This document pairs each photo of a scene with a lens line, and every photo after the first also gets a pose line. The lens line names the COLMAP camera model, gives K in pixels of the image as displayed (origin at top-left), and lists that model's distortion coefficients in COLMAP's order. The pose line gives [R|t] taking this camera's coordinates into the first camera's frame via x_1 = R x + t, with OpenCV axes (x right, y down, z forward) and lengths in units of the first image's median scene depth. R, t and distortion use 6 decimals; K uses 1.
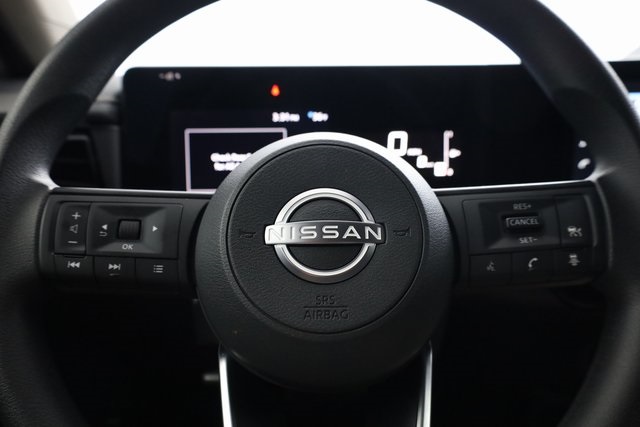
lens RADIAL K [[500.8, 0, 317.9], [0, 500.8, 216.3], [0, 0, 1]] dist [-0.003862, -0.007251]
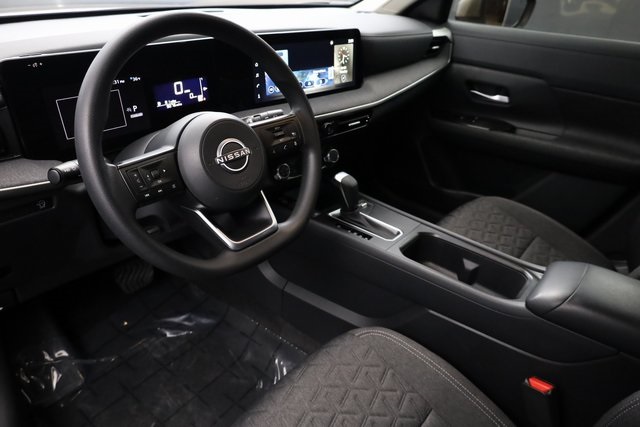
lens RADIAL K [[446.3, 0, 320.0], [0, 446.3, 213.5], [0, 0, 1]] dist [0.006189, -0.001199]
pose [[0.643415, -0.343094, 0.684327, -1.404974], [0.079868, 0.919148, 0.385730, -0.555859], [-0.761340, -0.193529, 0.618796, -0.902117]]
